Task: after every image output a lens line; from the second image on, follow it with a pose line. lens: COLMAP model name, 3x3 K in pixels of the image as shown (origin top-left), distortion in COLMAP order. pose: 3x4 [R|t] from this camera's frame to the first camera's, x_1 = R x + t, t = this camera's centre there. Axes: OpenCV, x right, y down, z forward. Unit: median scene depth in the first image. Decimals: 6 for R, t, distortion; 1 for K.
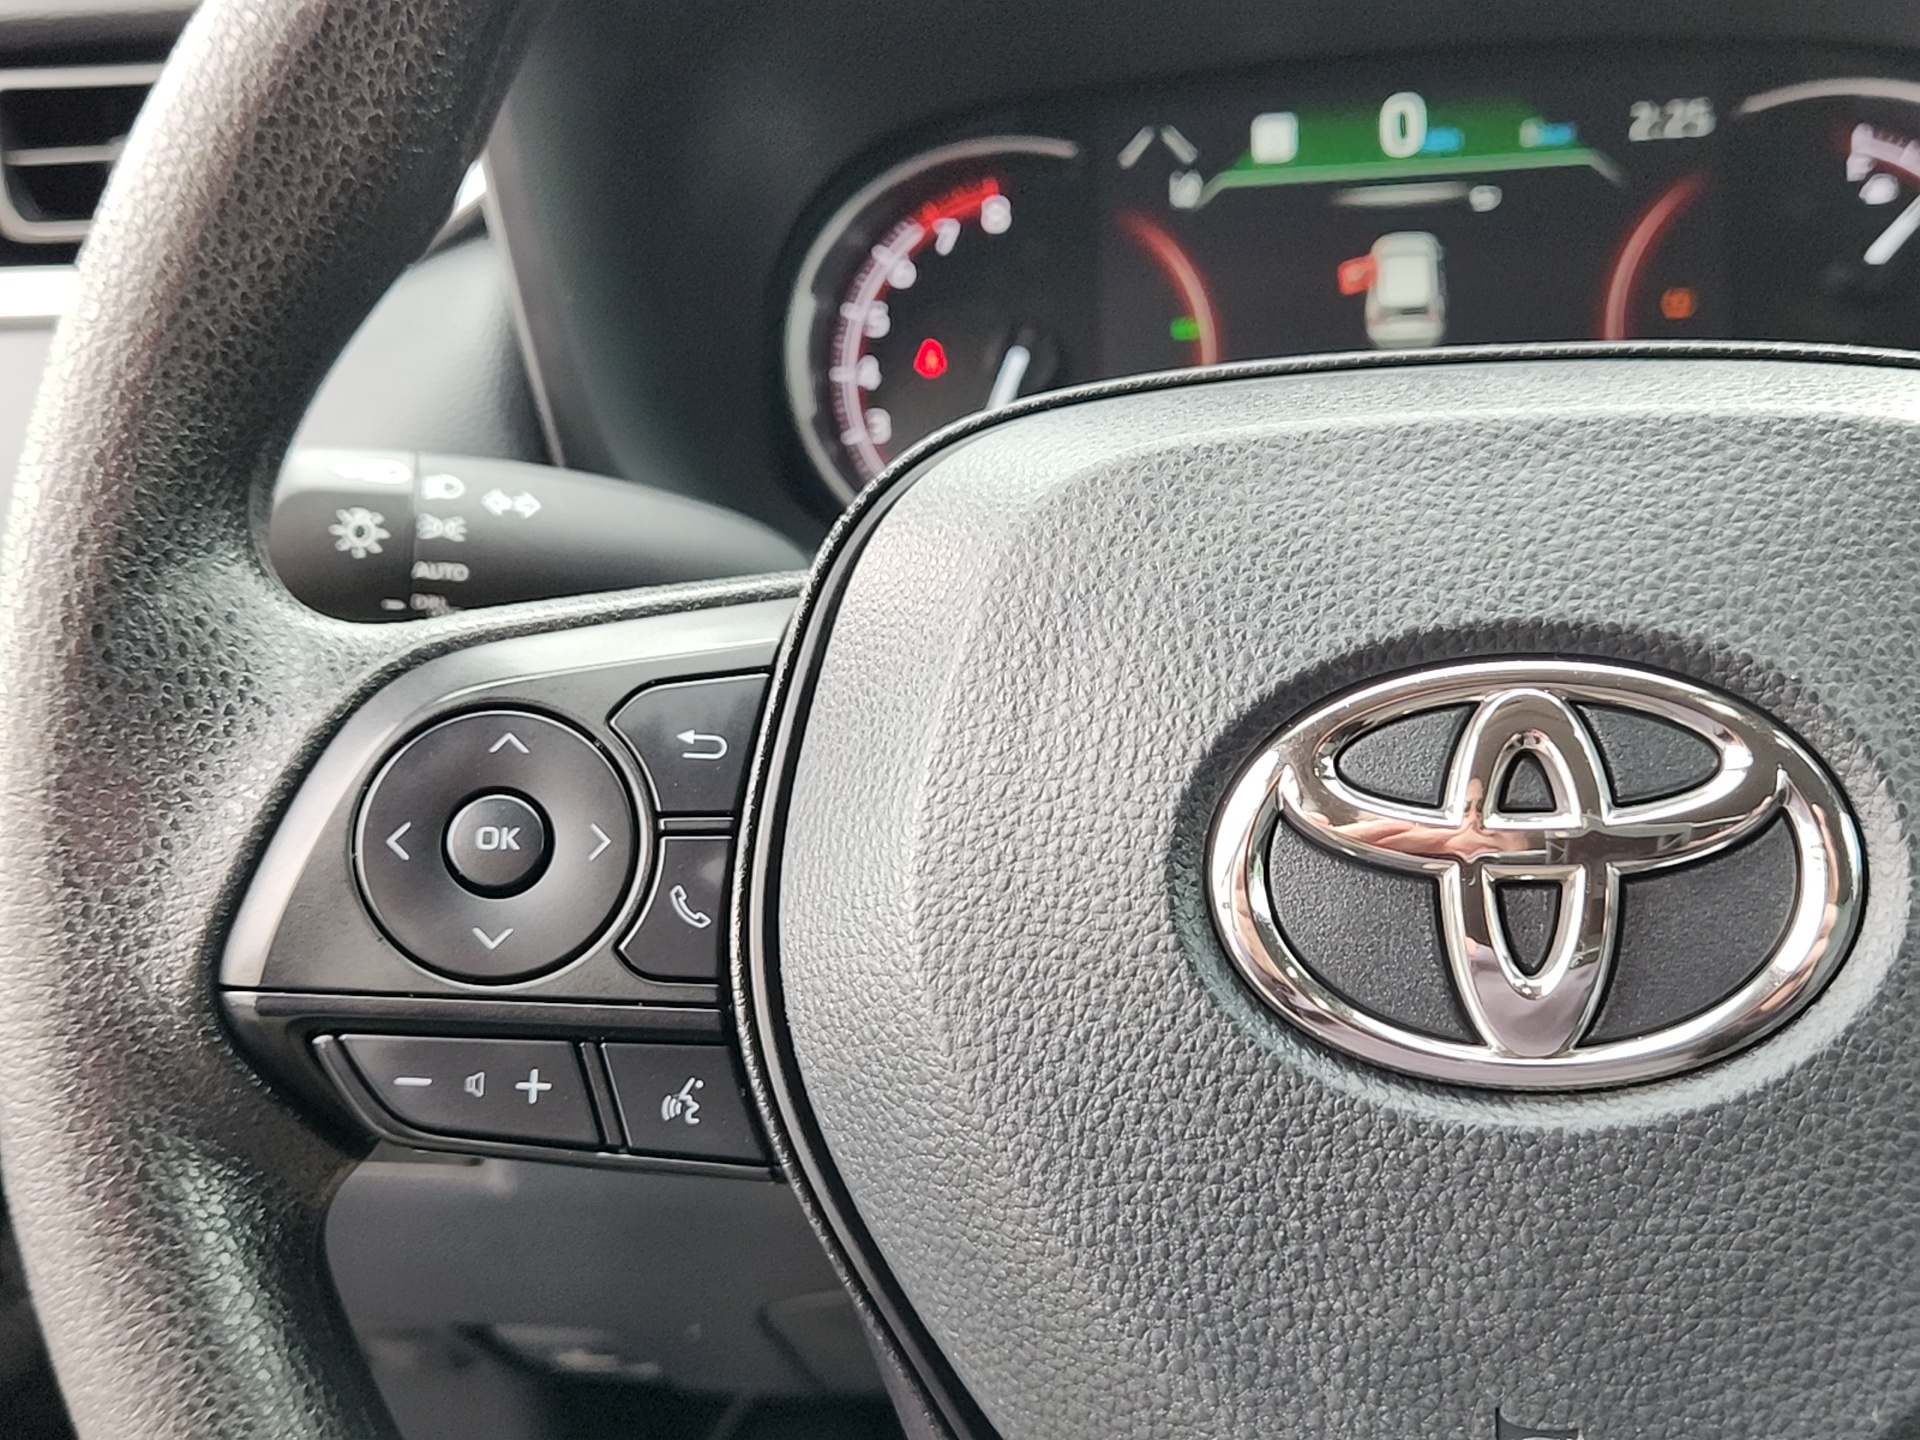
lens RADIAL K [[2014.2, 0, 957.4], [0, 2014.2, 695.8], [0, 0, 1]] dist [0.081929, -0.104709]
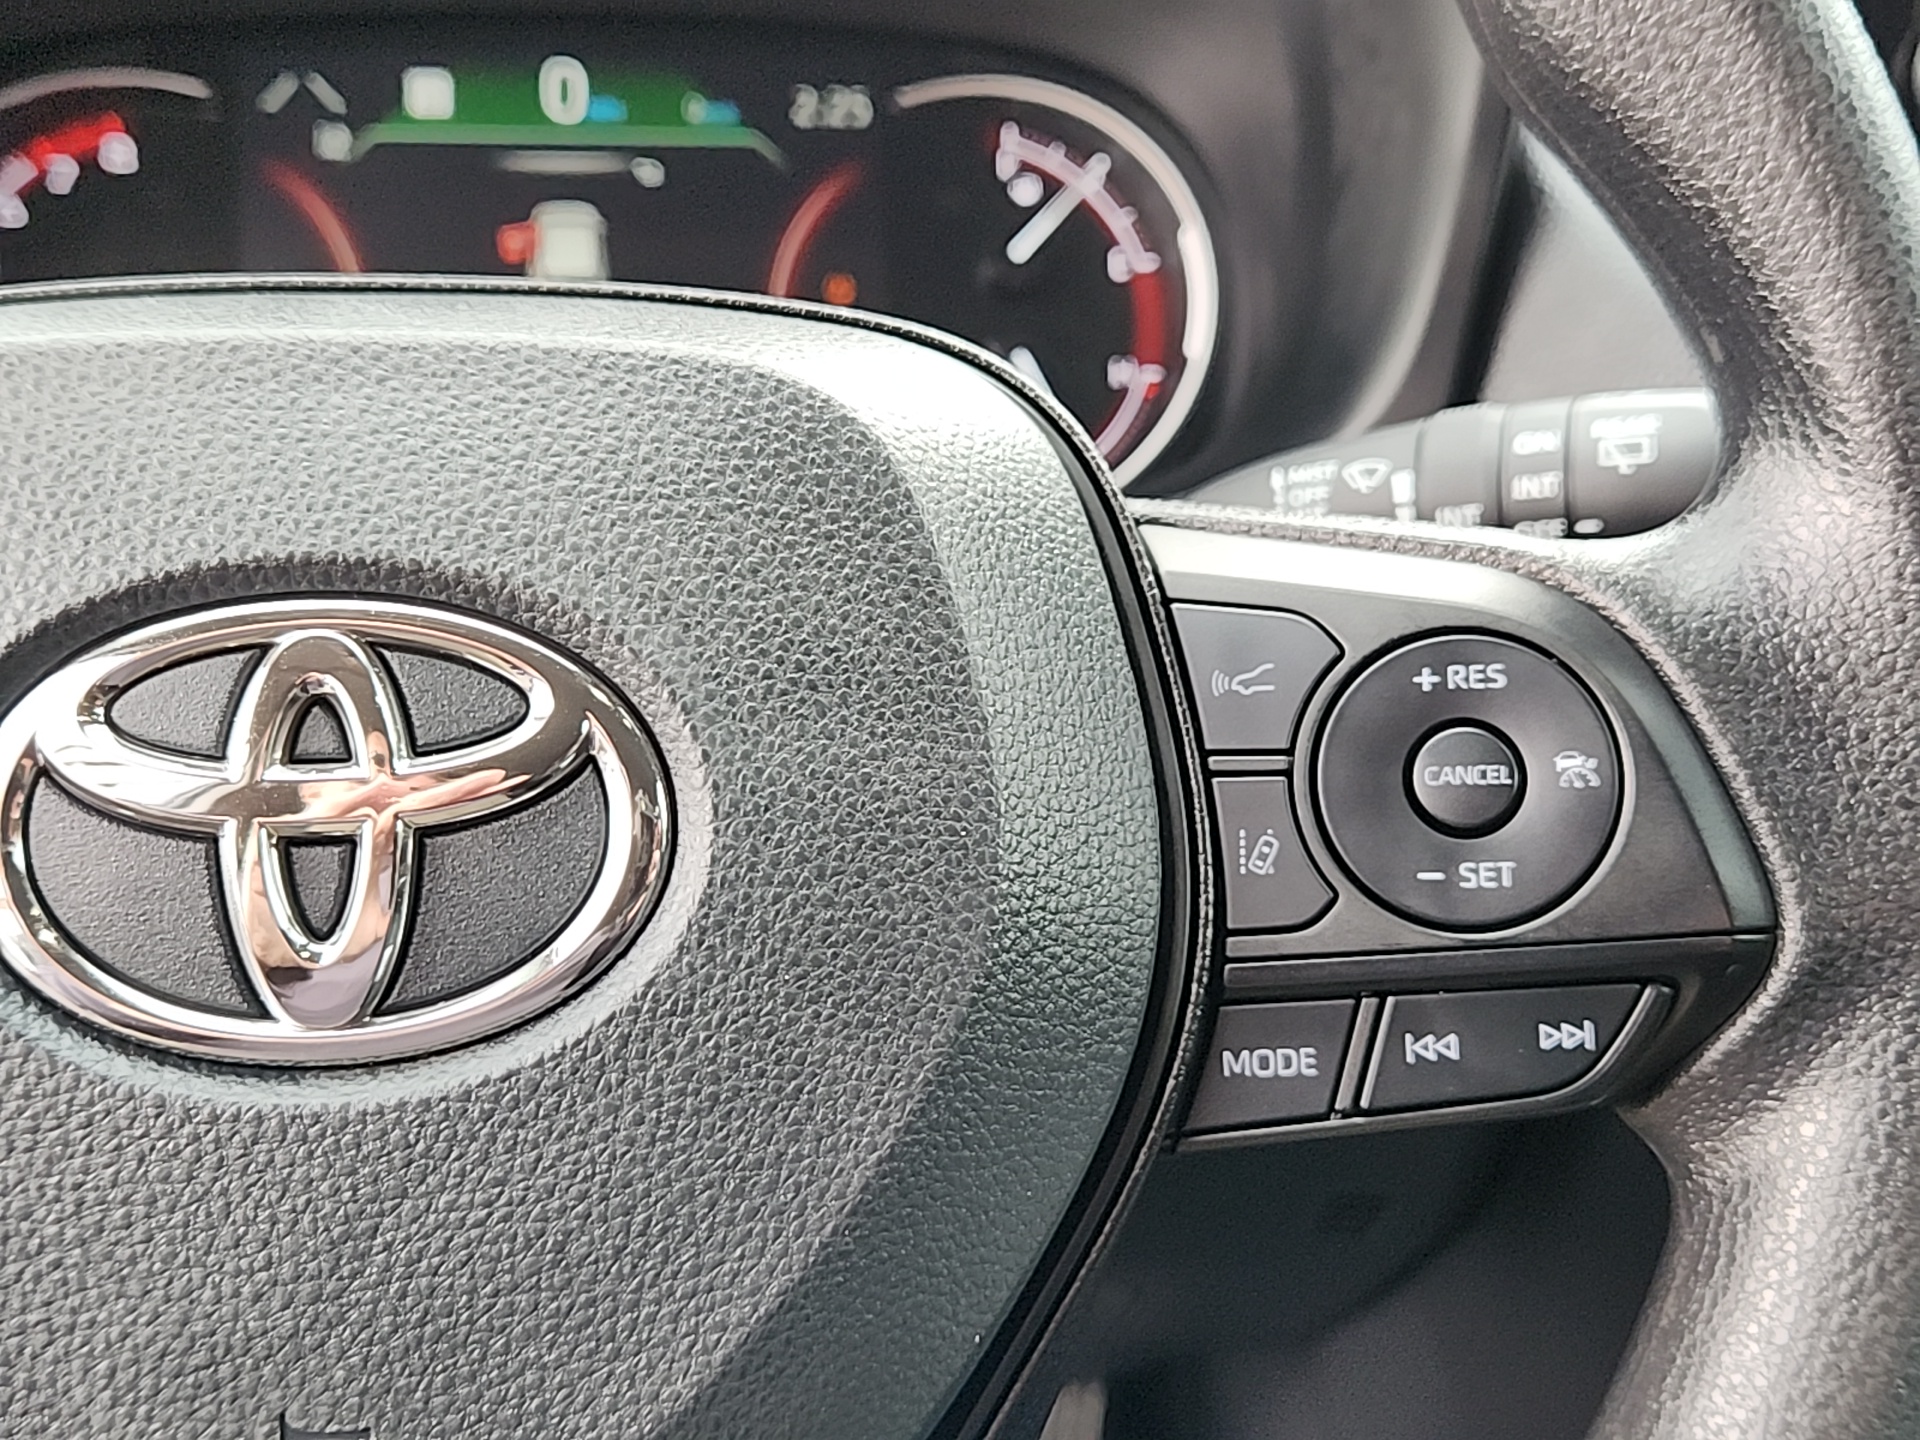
lens RADIAL K [[1997.6, 0, 993.9], [0, 1997.6, 715.2], [0, 0, 1]] dist [0.096807, -0.154710]
pose [[0.972466, -0.001354, 0.233039, 0.365614], [0.002699, 0.999982, -0.005450, 0.041432], [-0.233028, 0.005929, 0.972452, 0.038078]]
